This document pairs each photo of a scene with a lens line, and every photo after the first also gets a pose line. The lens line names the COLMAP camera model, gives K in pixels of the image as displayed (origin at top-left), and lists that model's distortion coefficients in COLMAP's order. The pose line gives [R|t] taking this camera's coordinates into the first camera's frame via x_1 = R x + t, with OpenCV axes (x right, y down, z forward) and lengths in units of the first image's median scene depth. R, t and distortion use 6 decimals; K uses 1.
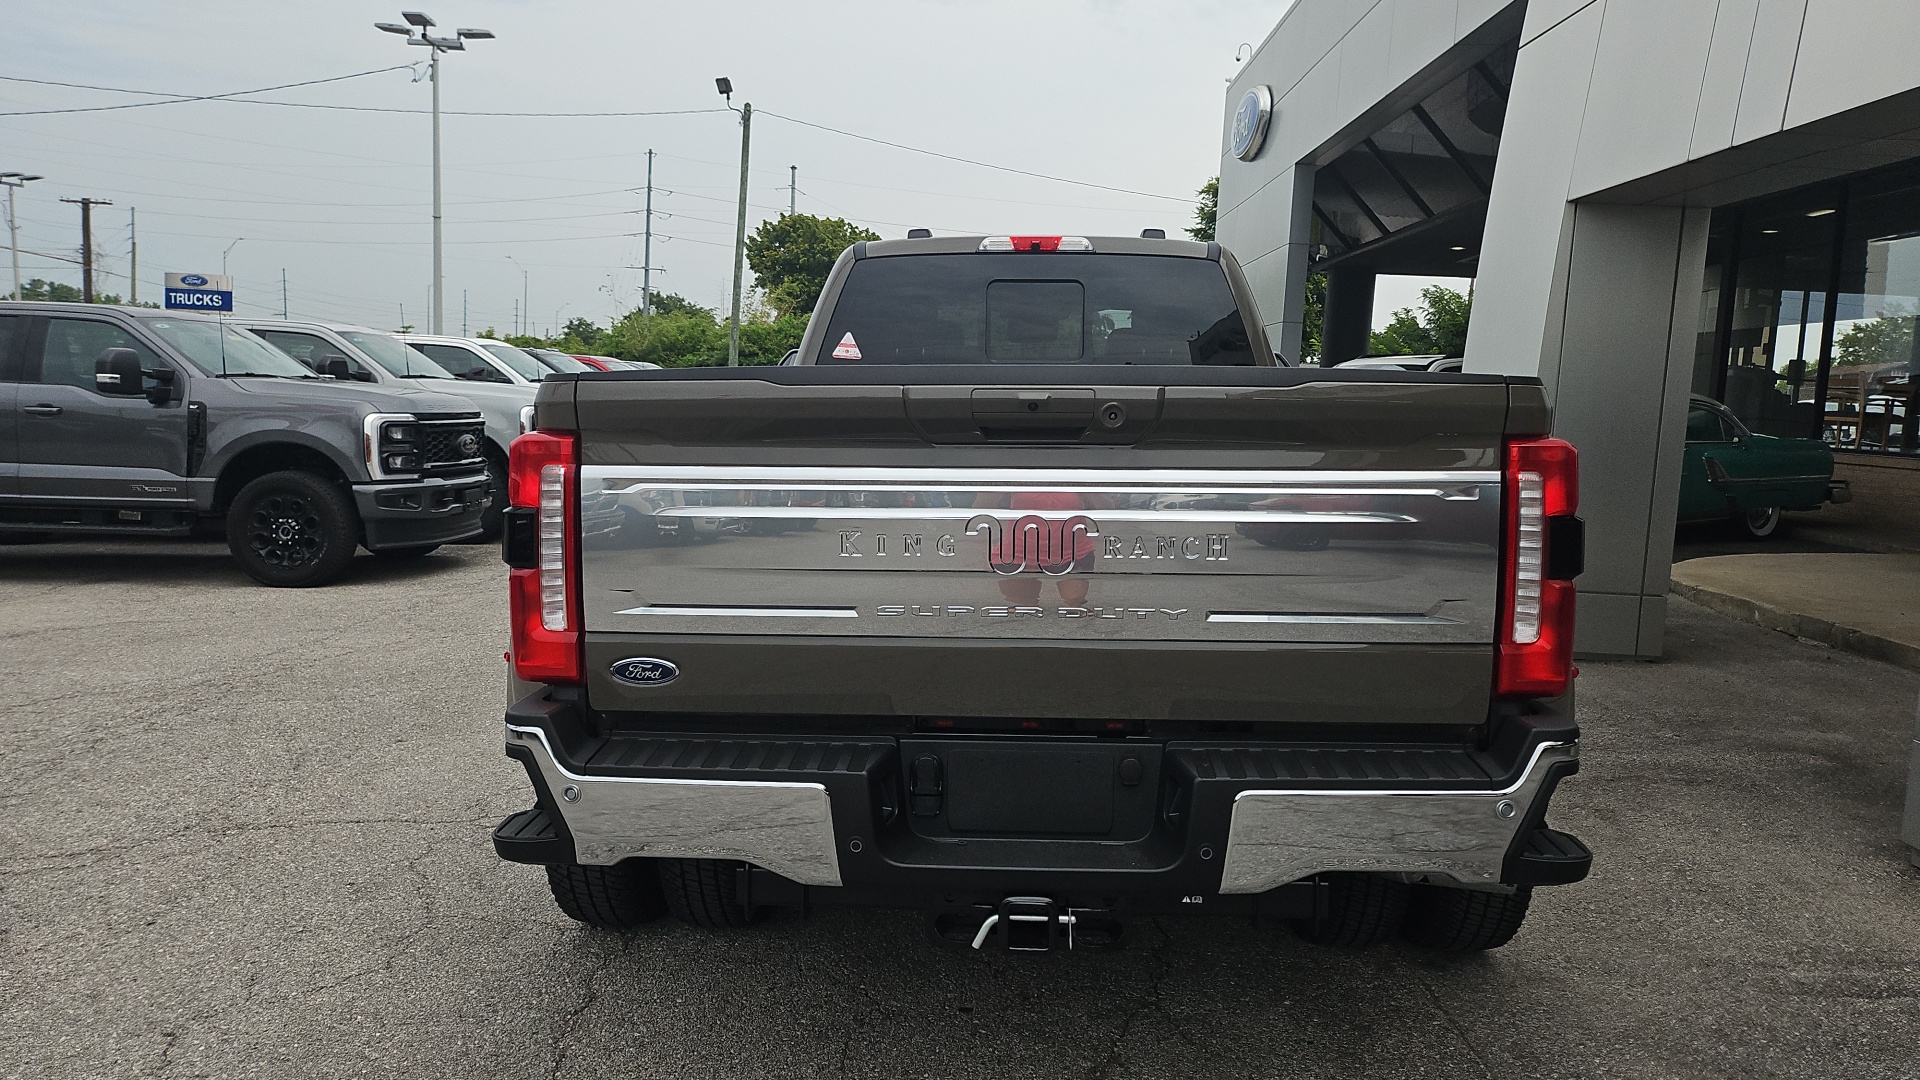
lens RADIAL K [[1360.9, 0, 966.9], [0, 1360.9, 541.0], [0, 0, 1]] dist [0.086767, -0.107552]
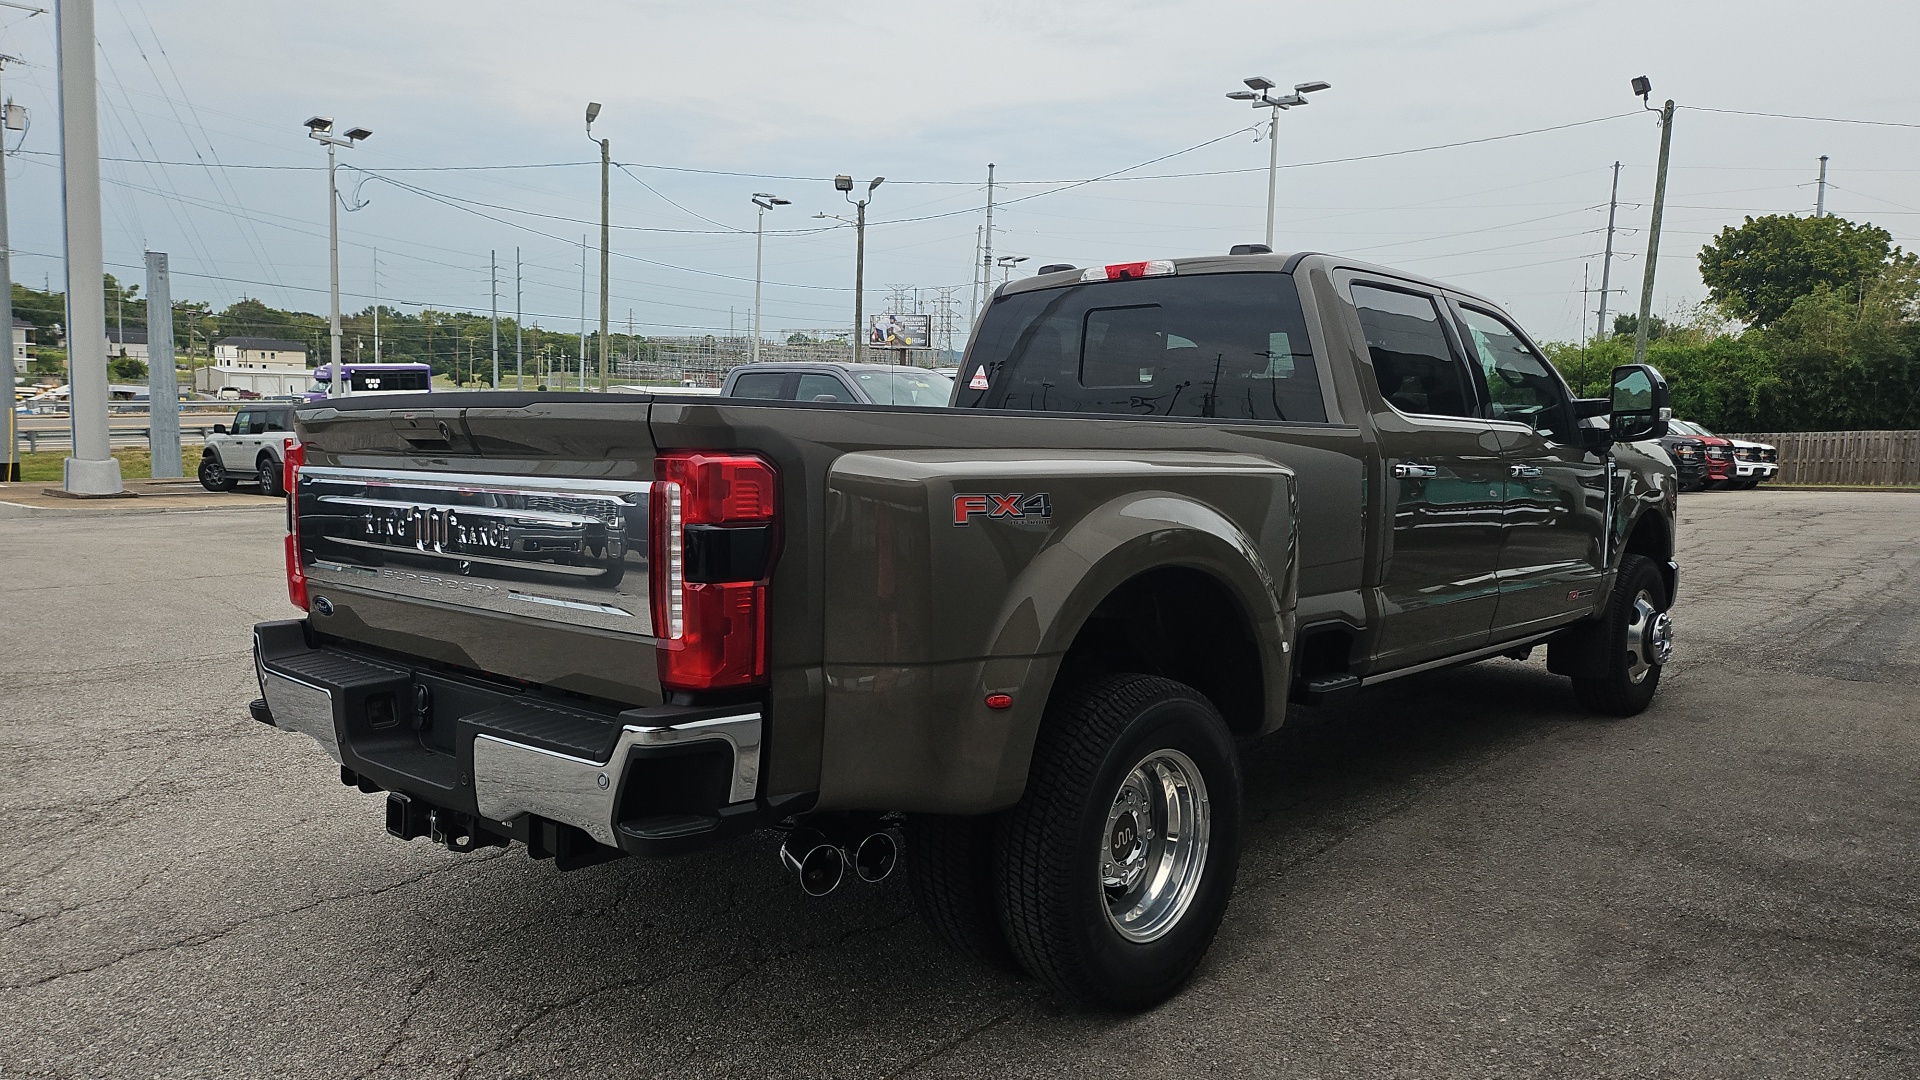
lens RADIAL K [[1372.4, 0, 948.0], [0, 1372.4, 543.8], [0, 0, 1]] dist [0.080837, -0.102921]
pose [[0.758721, 0.047474, -0.649684, 0.366878], [-0.063269, 0.997996, -0.000961, -0.003791], [0.648336, 0.041834, 0.760204, 0.085962]]
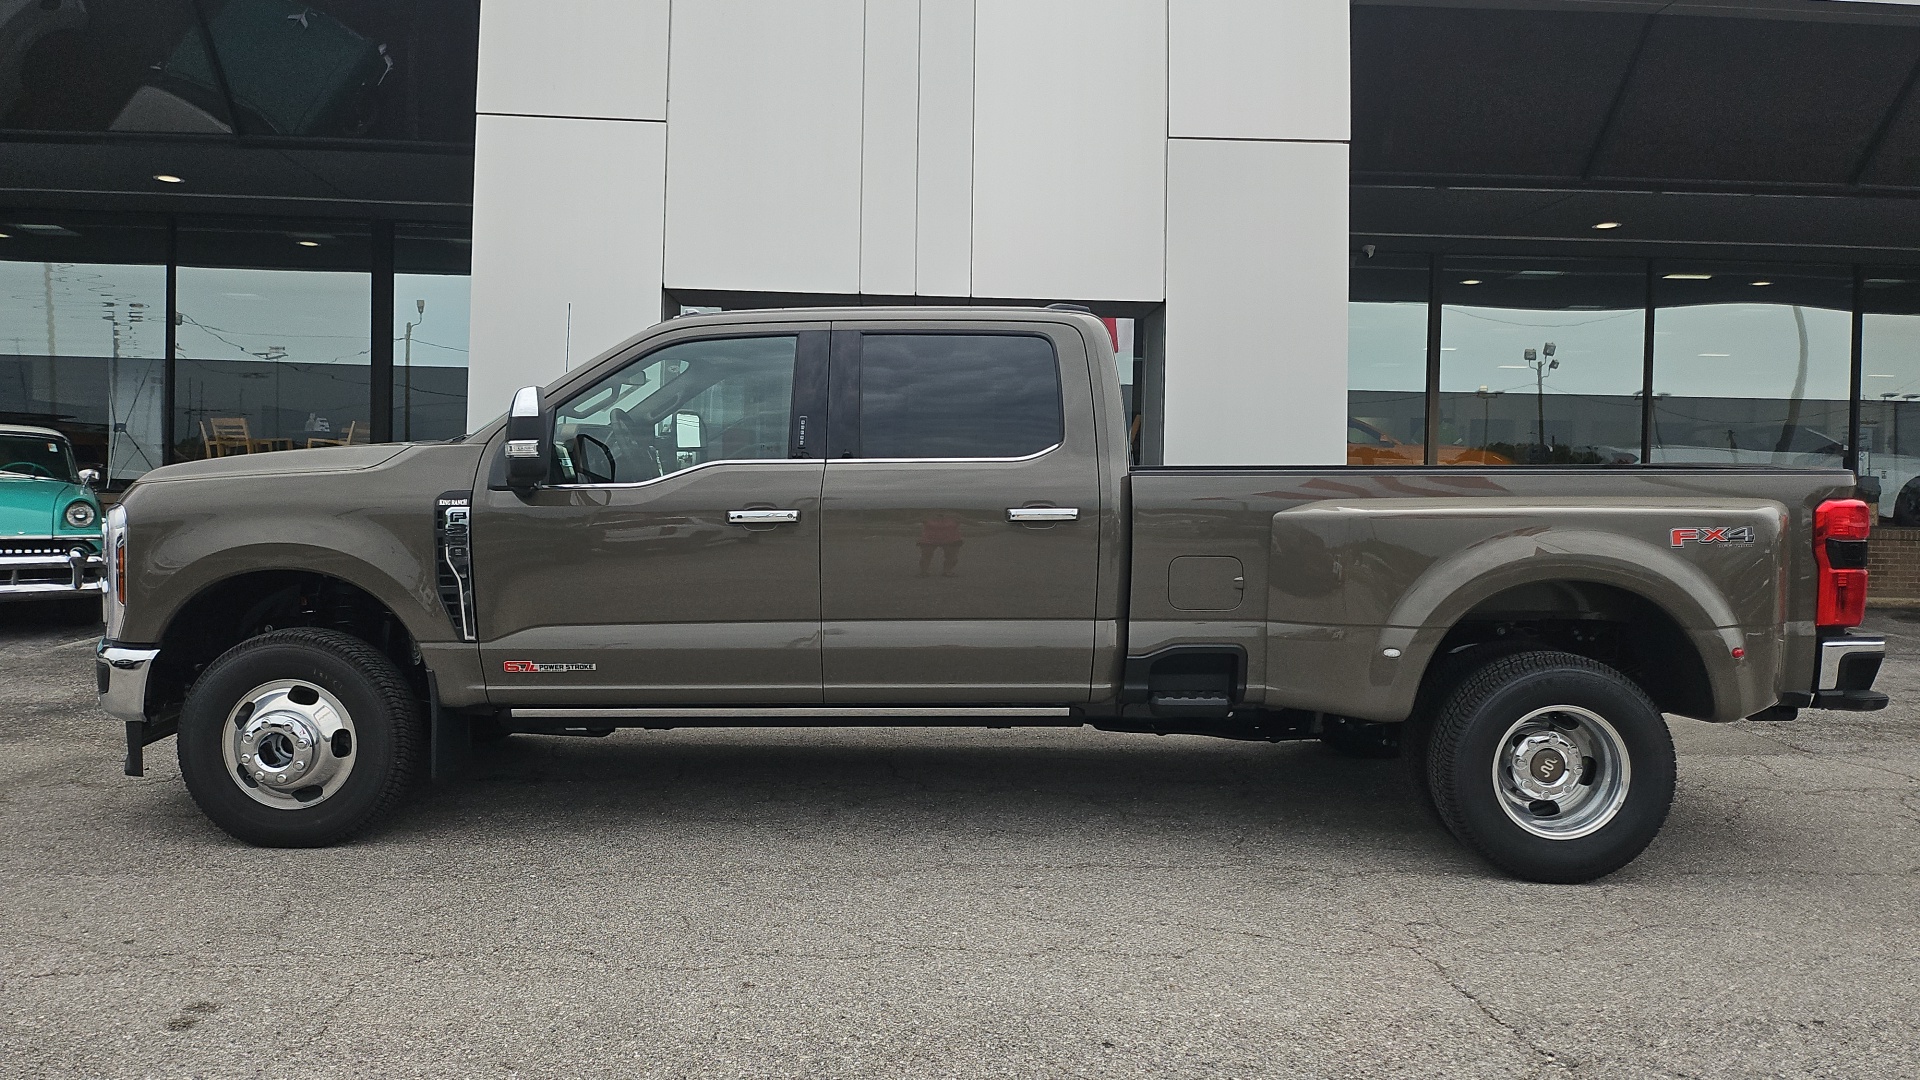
lens RADIAL K [[1372.4, 0, 948.0], [0, 1372.4, 543.8], [0, 0, 1]] dist [0.080837, -0.102921]
pose [[-0.079724, -0.072058, 0.994209, -0.648279], [0.084329, 0.993321, 0.078756, -0.082712], [-0.993244, 0.090119, -0.073115, 0.710047]]
